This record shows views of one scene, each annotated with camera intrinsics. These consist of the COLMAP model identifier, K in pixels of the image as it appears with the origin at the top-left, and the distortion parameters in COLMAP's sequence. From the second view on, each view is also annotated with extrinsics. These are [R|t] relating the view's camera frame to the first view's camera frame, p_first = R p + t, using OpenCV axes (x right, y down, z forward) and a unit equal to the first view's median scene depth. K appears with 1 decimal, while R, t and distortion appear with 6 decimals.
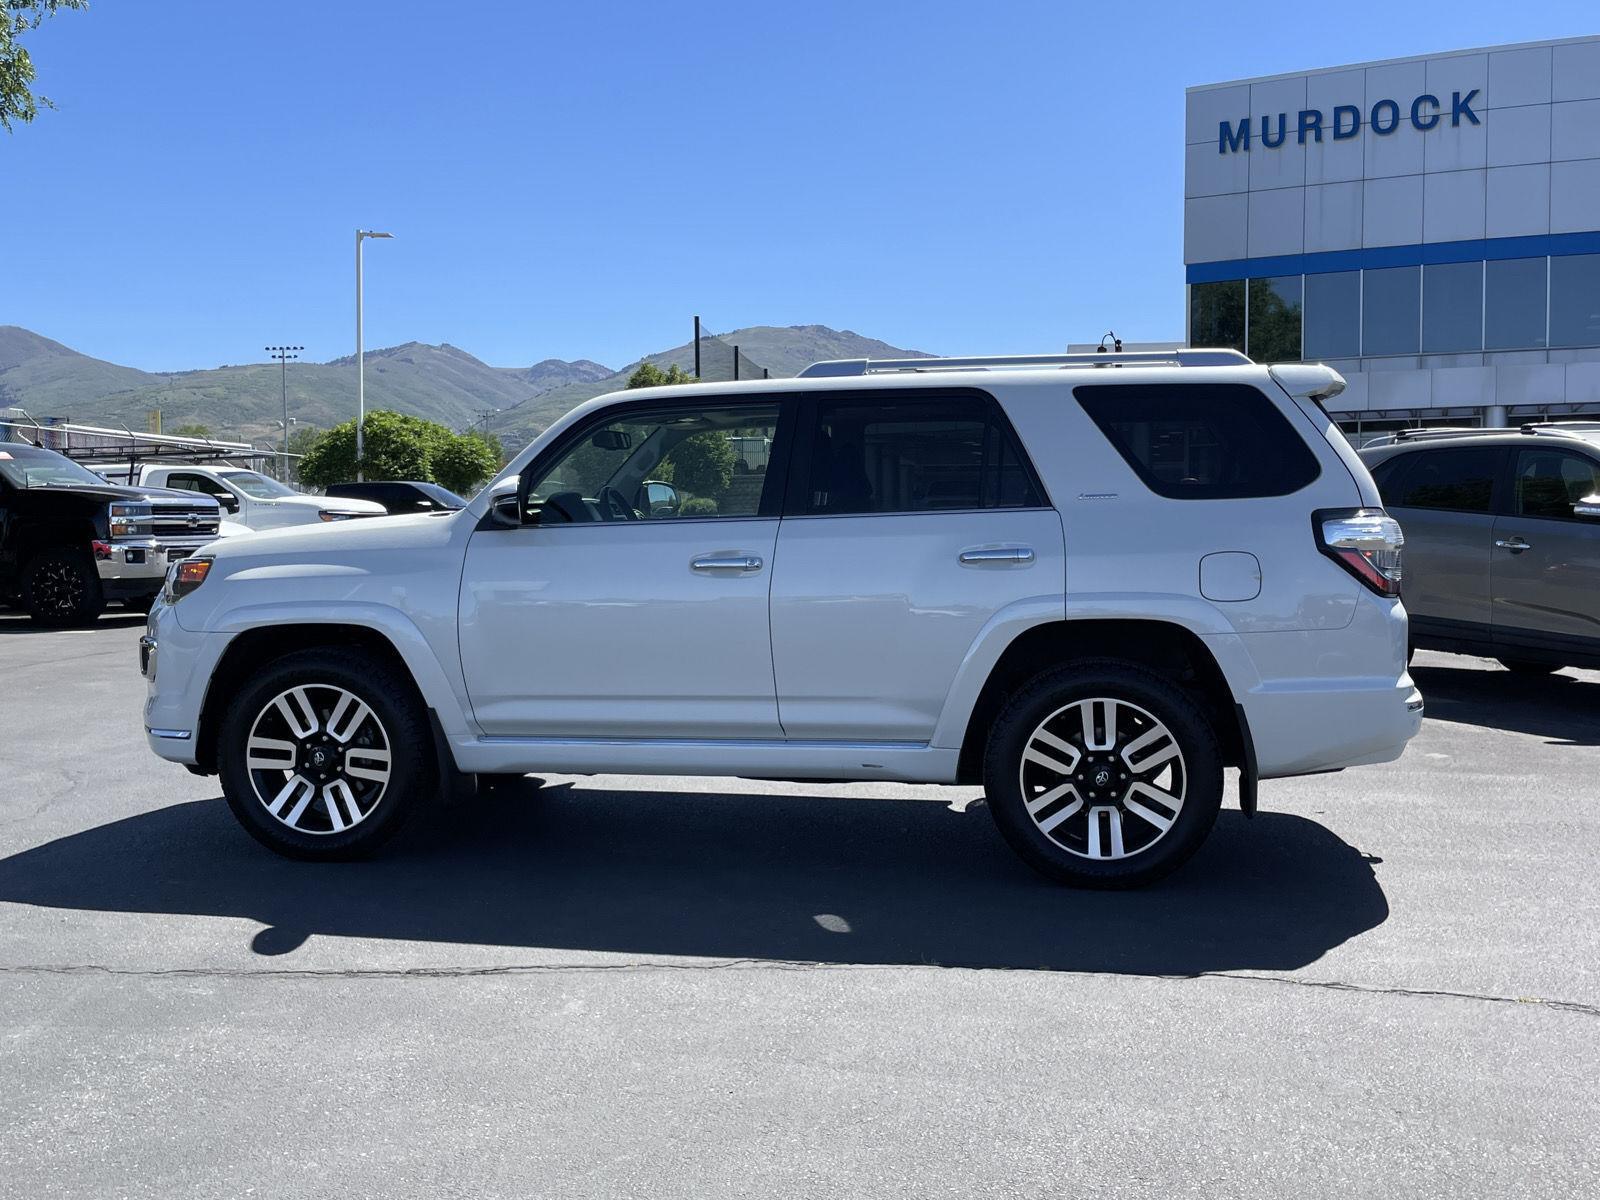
lens RADIAL K [[1547.3, 0, 828.7], [0, 1547.3, 600.0], [0, 0, 1]] dist [0.112119, -0.168422]
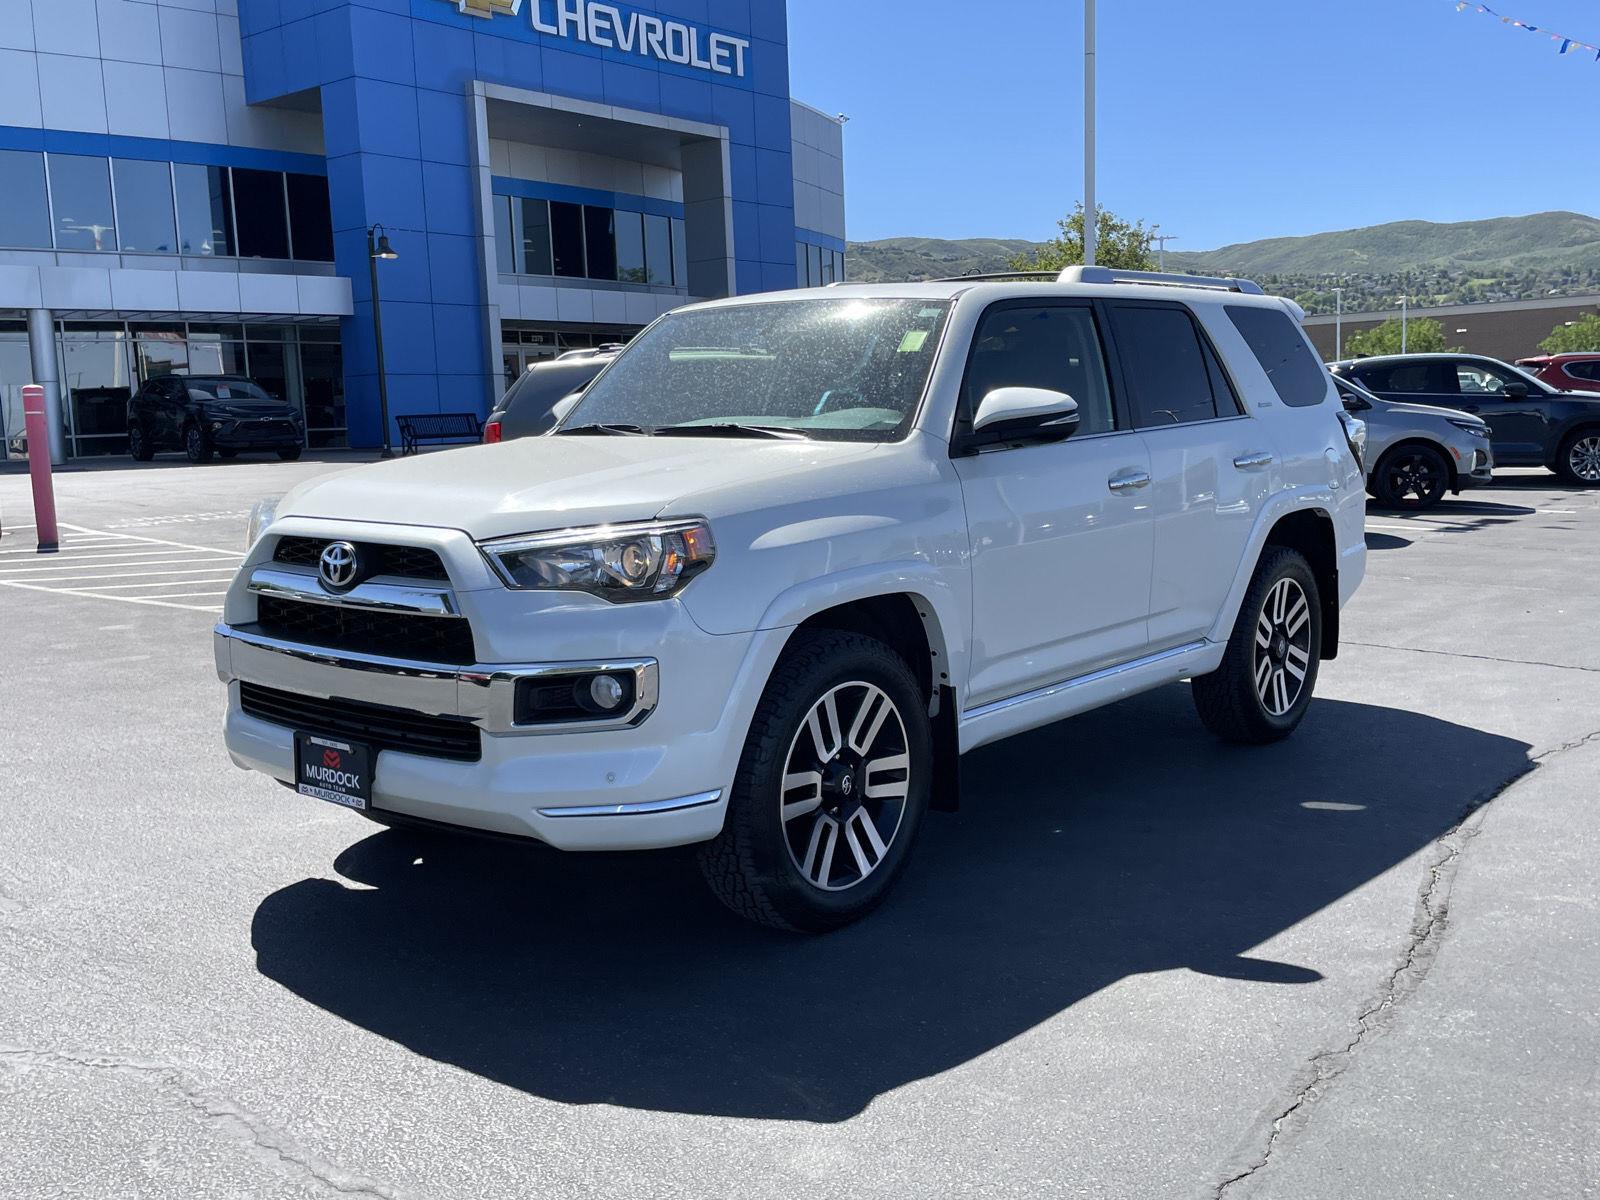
lens RADIAL K [[1547.3, 0, 828.7], [0, 1547.3, 600.0], [0, 0, 1]] dist [0.112119, -0.168422]
pose [[0.508957, -0.117813, 0.852691, -0.934884], [0.068357, 0.992993, 0.096397, -0.052941], [-0.858073, 0.009226, 0.513444, 0.643311]]
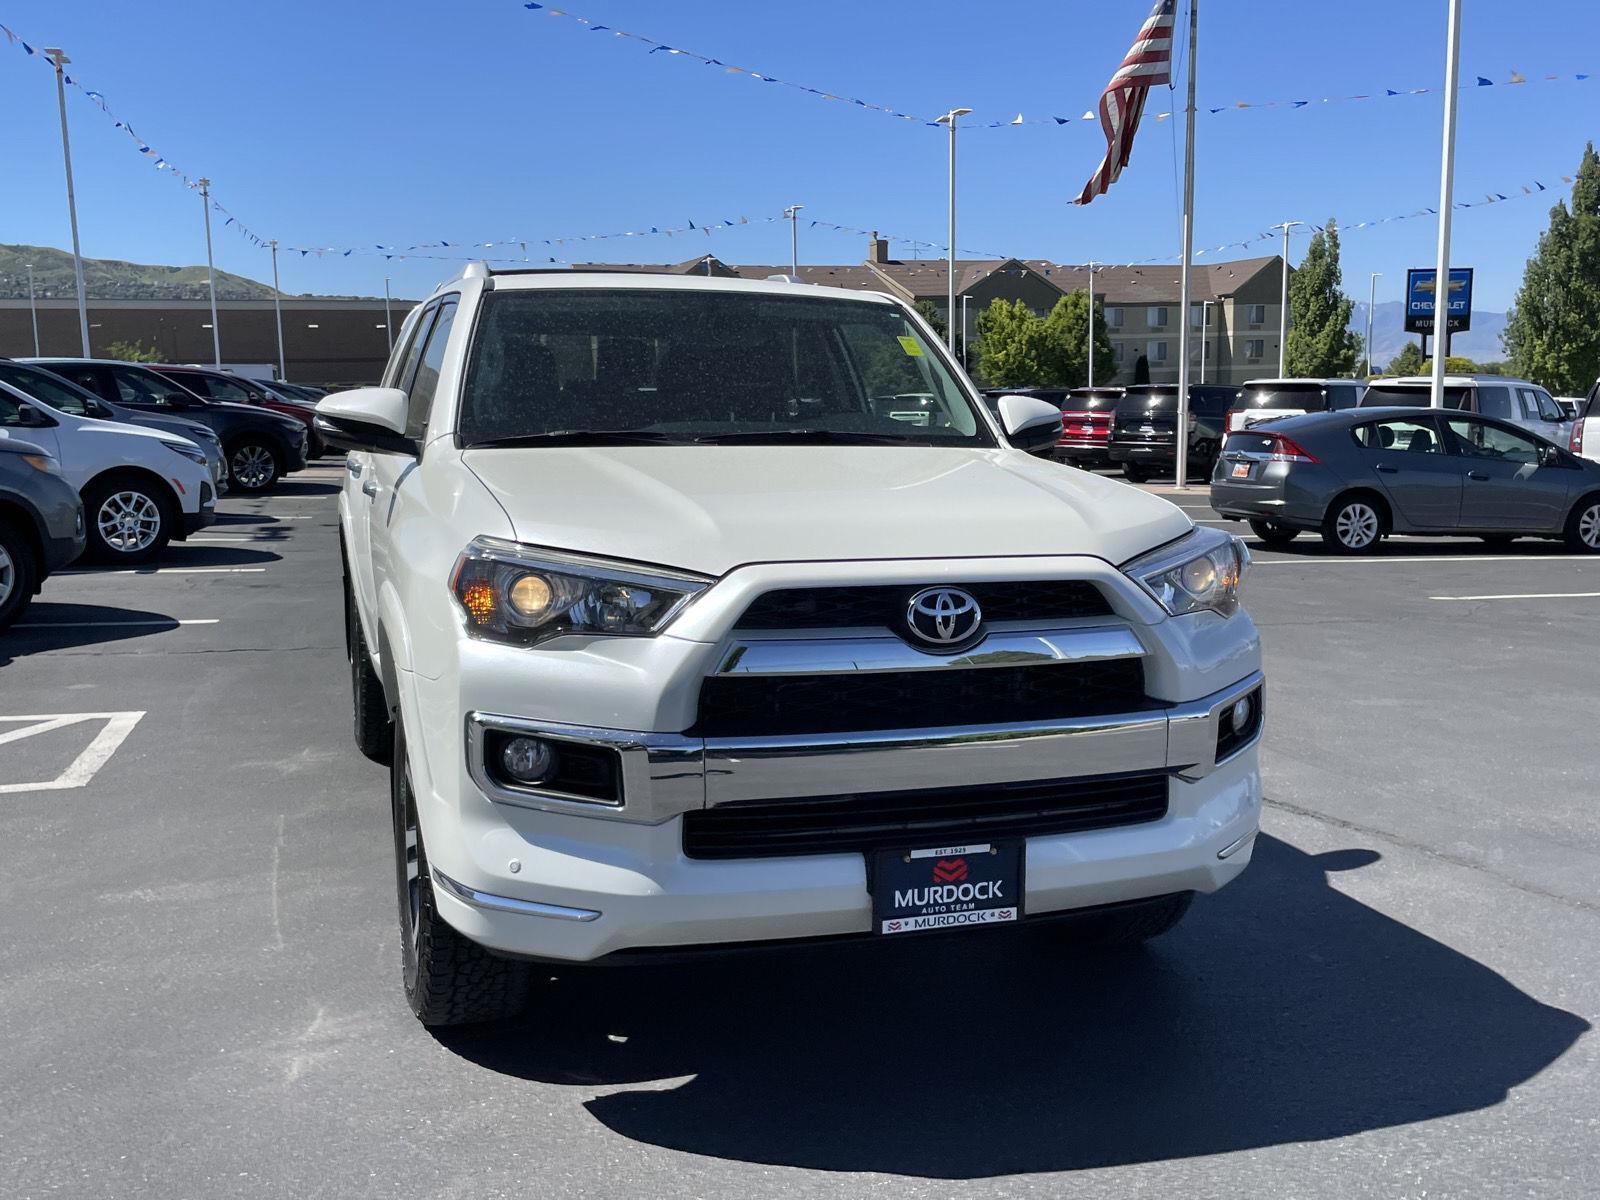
lens RADIAL K [[1548.2, 0, 806.8], [0, 1548.2, 597.9], [0, 0, 1]] dist [0.116937, -0.183576]
pose [[-0.447161, -0.114876, 0.887046, -0.897740], [0.053657, 0.986487, 0.154803, -0.105706], [-0.892843, 0.116818, -0.434954, 1.445107]]
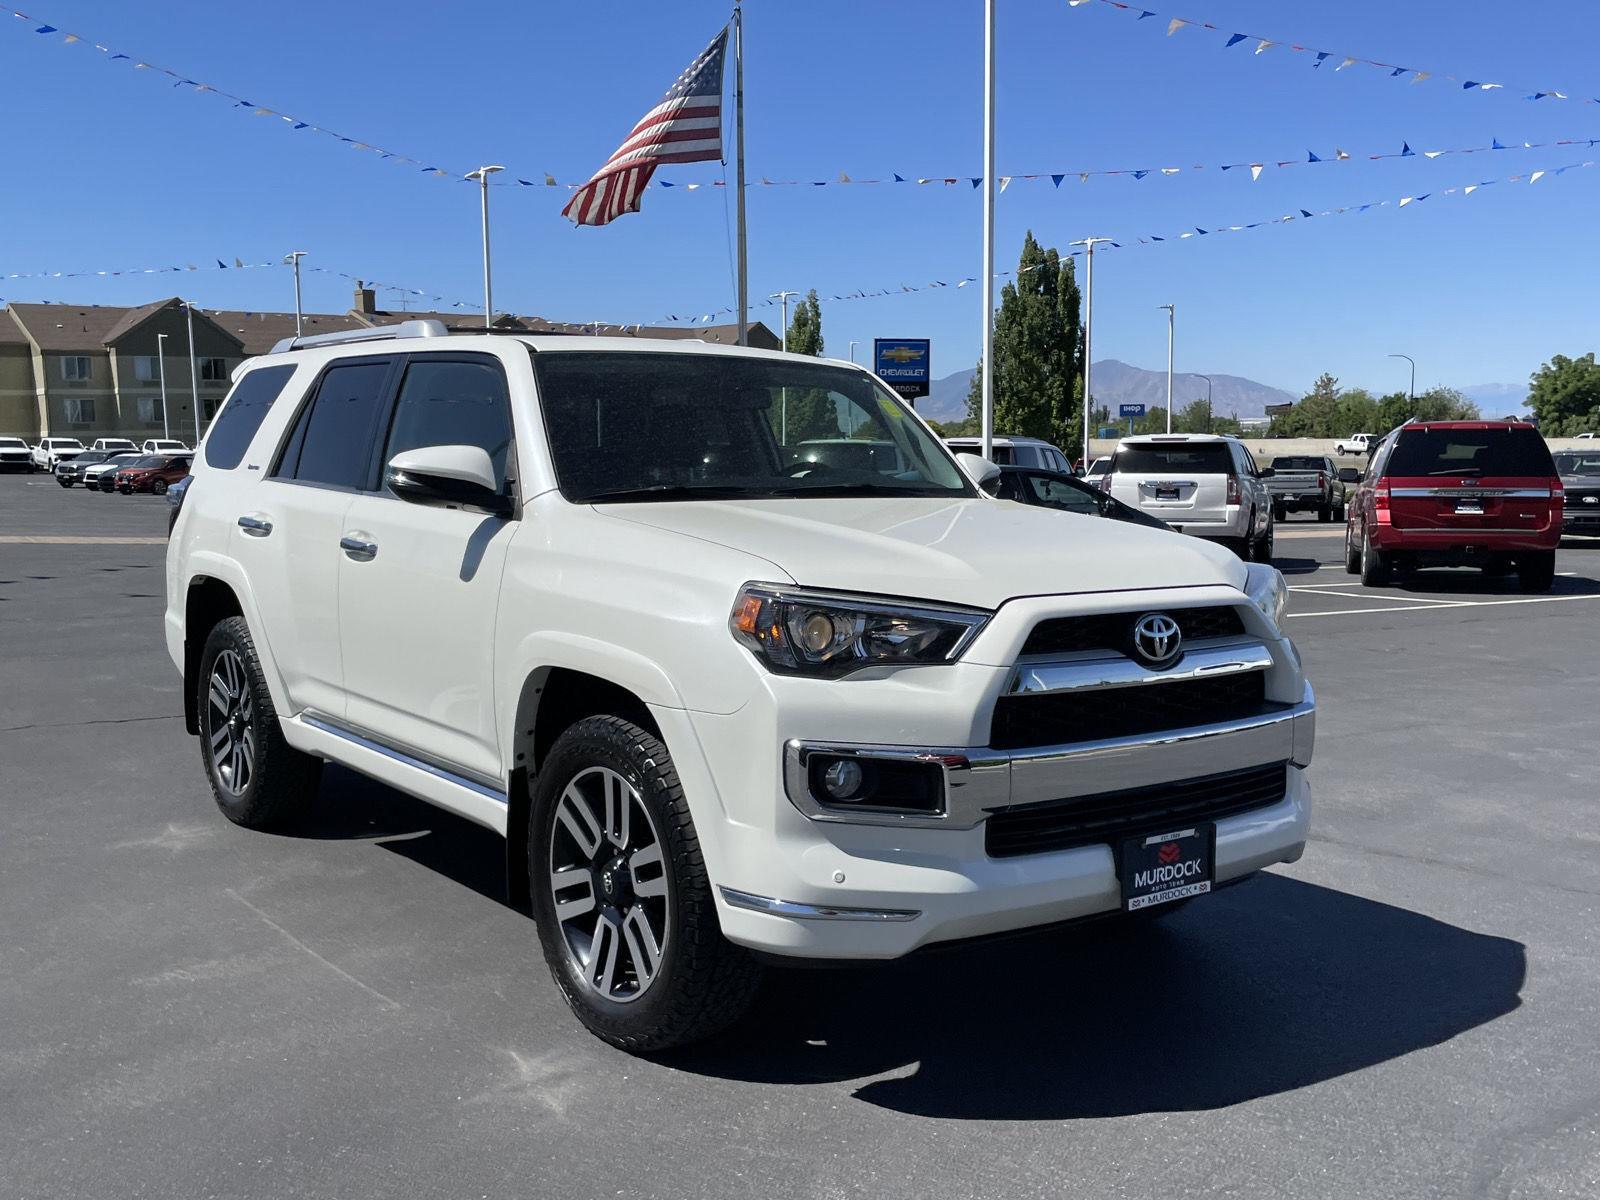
lens RADIAL K [[1548.2, 0, 806.8], [0, 1548.2, 597.9], [0, 0, 1]] dist [0.116937, -0.183576]
pose [[-0.709396, -0.066914, 0.701627, -0.792672], [0.040614, 0.989948, 0.135475, -0.122042], [-0.703639, 0.124601, -0.699547, 1.707808]]
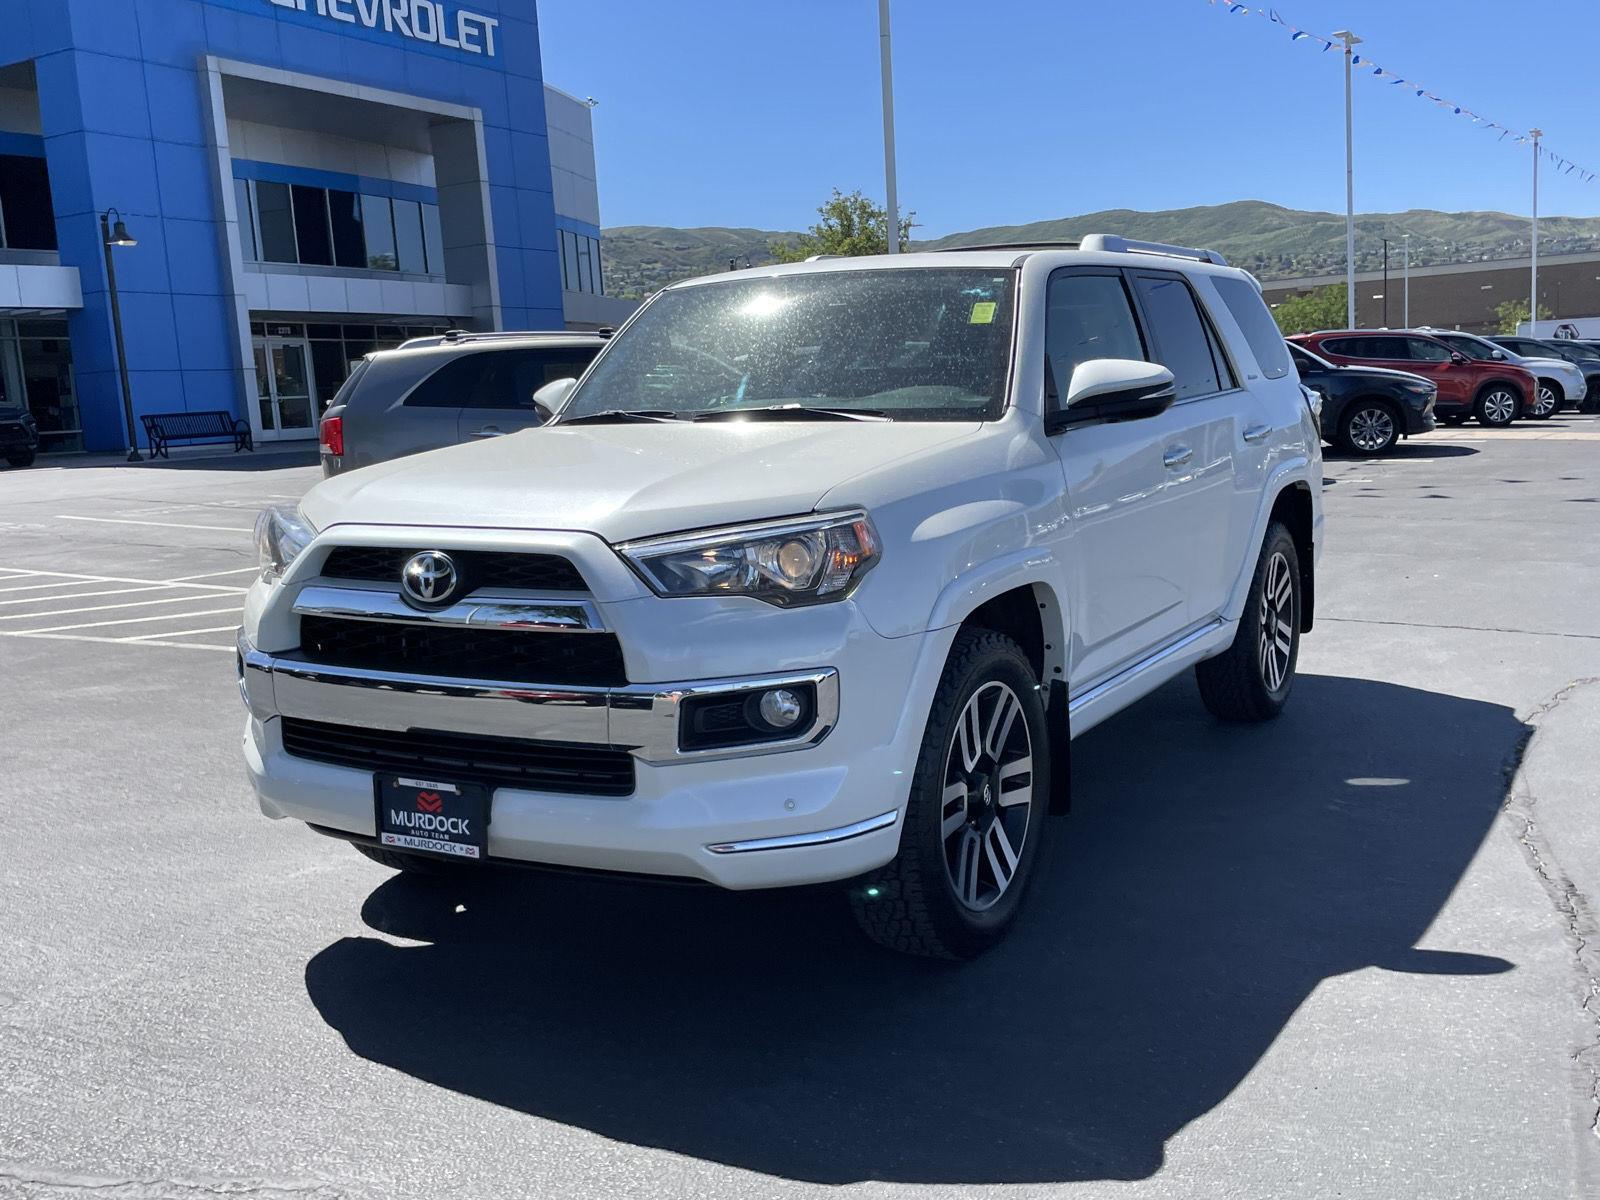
lens RADIAL K [[1547.3, 0, 828.7], [0, 1547.3, 600.0], [0, 0, 1]] dist [0.112119, -0.168422]
pose [[0.359696, -0.142632, 0.922104, -0.949972], [0.093731, 0.988772, 0.116381, -0.063194], [-0.928350, 0.044568, 0.369026, 0.821063]]
